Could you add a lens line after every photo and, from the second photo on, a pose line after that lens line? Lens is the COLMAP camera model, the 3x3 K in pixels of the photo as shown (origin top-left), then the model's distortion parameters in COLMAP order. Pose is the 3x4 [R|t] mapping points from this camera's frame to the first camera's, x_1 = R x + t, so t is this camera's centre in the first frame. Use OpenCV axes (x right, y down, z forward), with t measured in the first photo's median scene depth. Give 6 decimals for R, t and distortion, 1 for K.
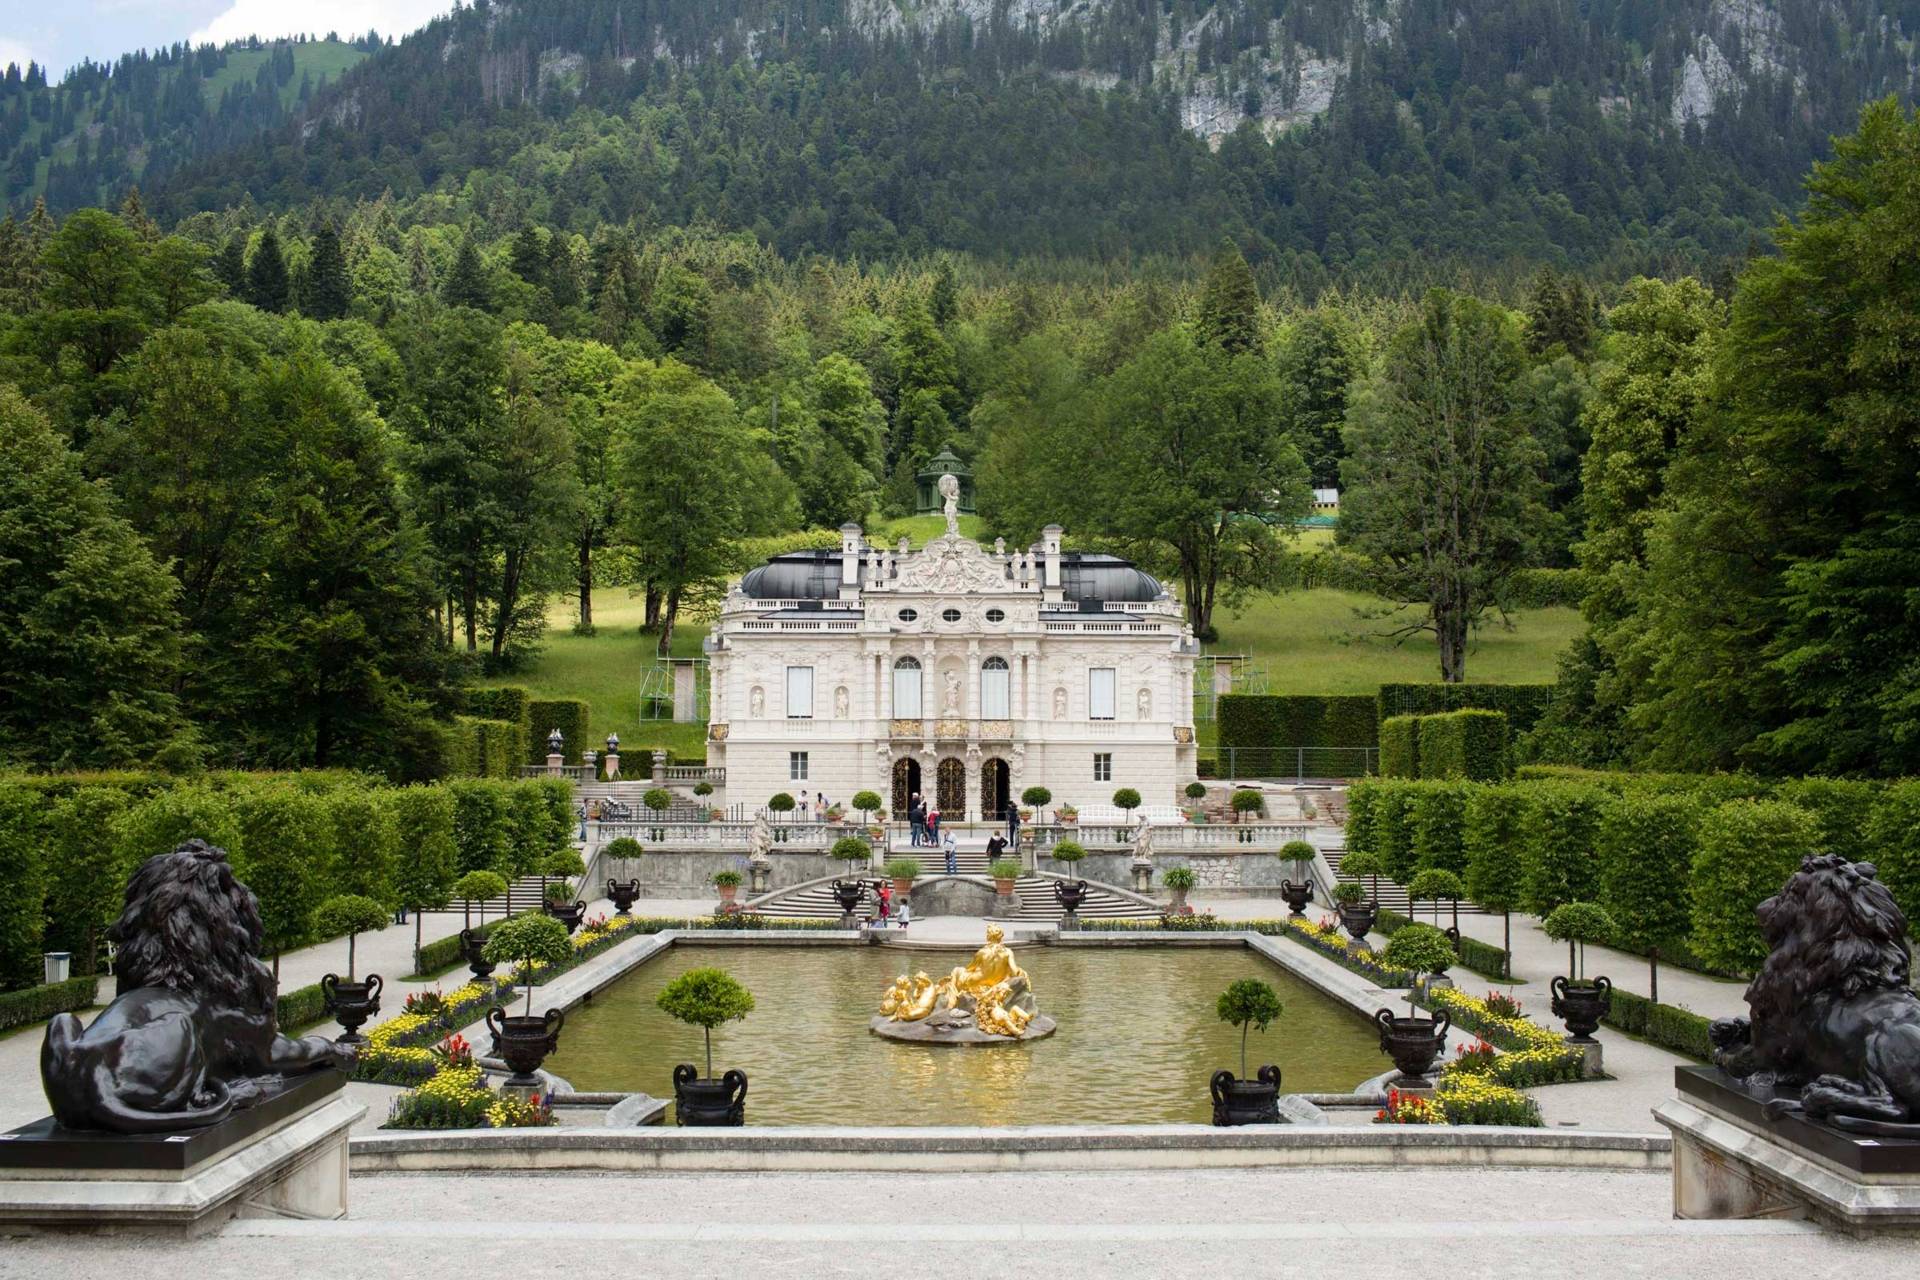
lens RADIAL K [[1994.2, 0, 960.0], [0, 1994.2, 640.0], [0, 0, 1]] dist [-0.064299, 0.038266]
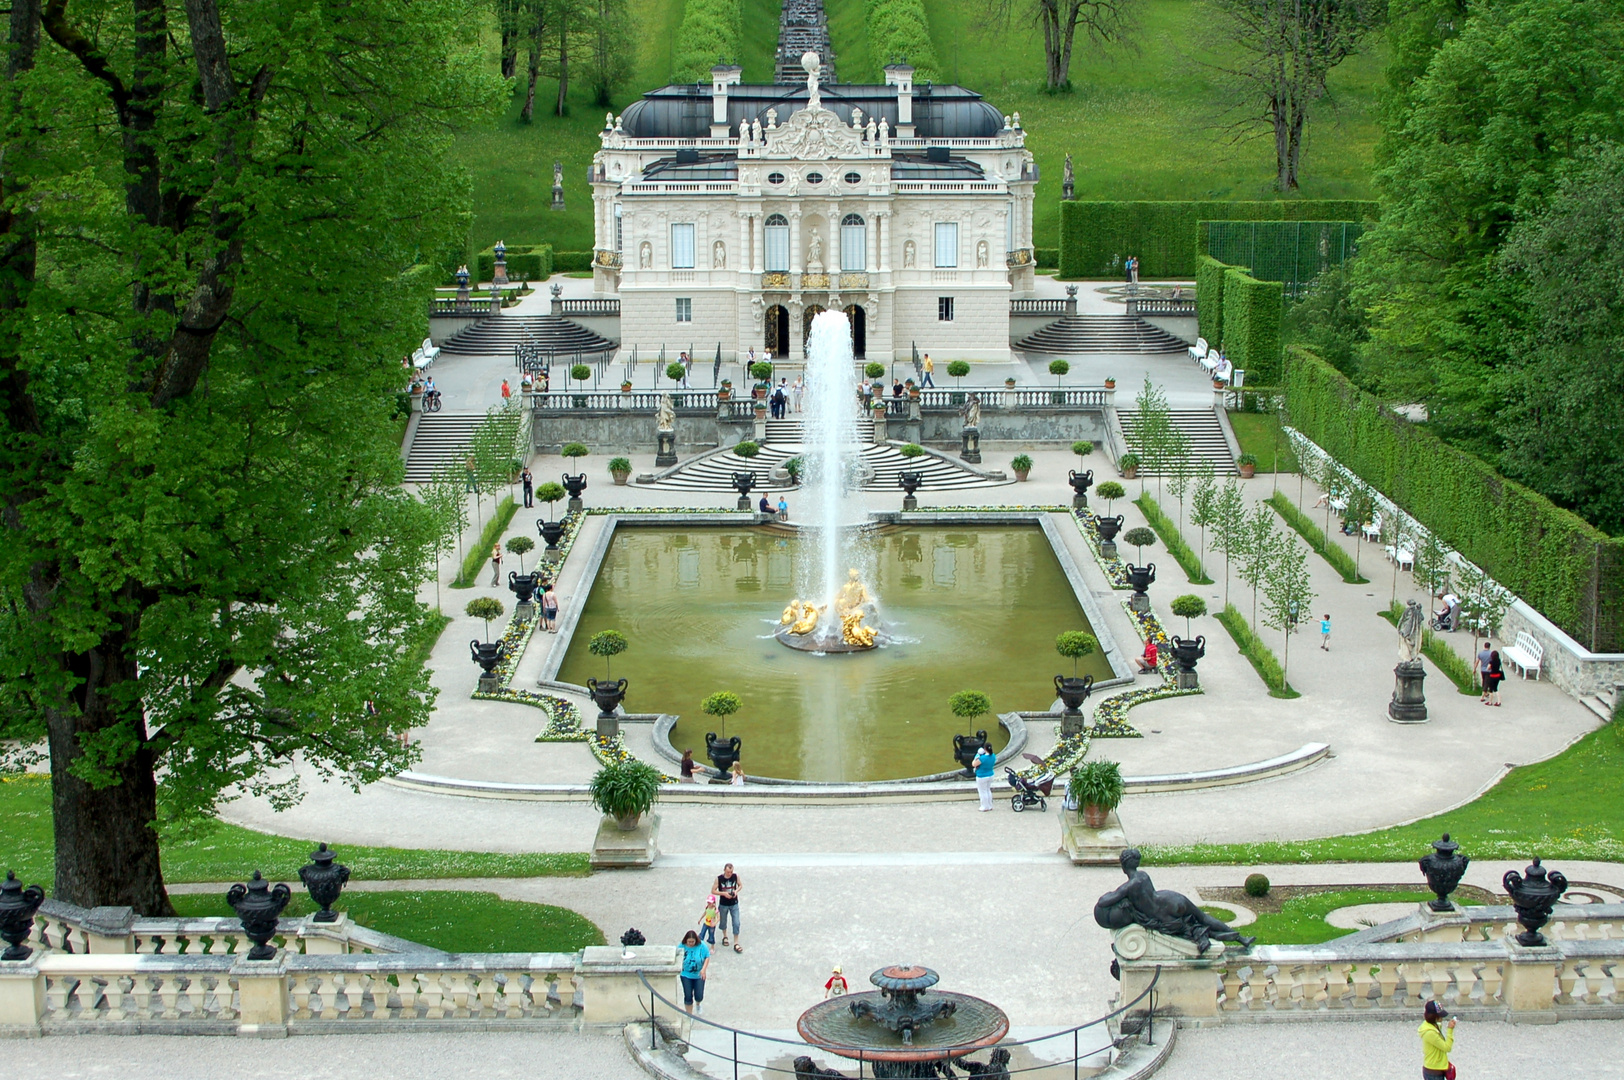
lens RADIAL K [[2415.9, 0, 812.0], [0, 2415.9, 540.0], [0, 0, 1]] dist [-0.051020, -0.019312]
pose [[0.999974, -0.007250, -0.000023, -0.007097], [0.006996, 0.964165, 0.265212, -0.179152], [-0.001901, -0.265205, 0.964190, -0.386707]]
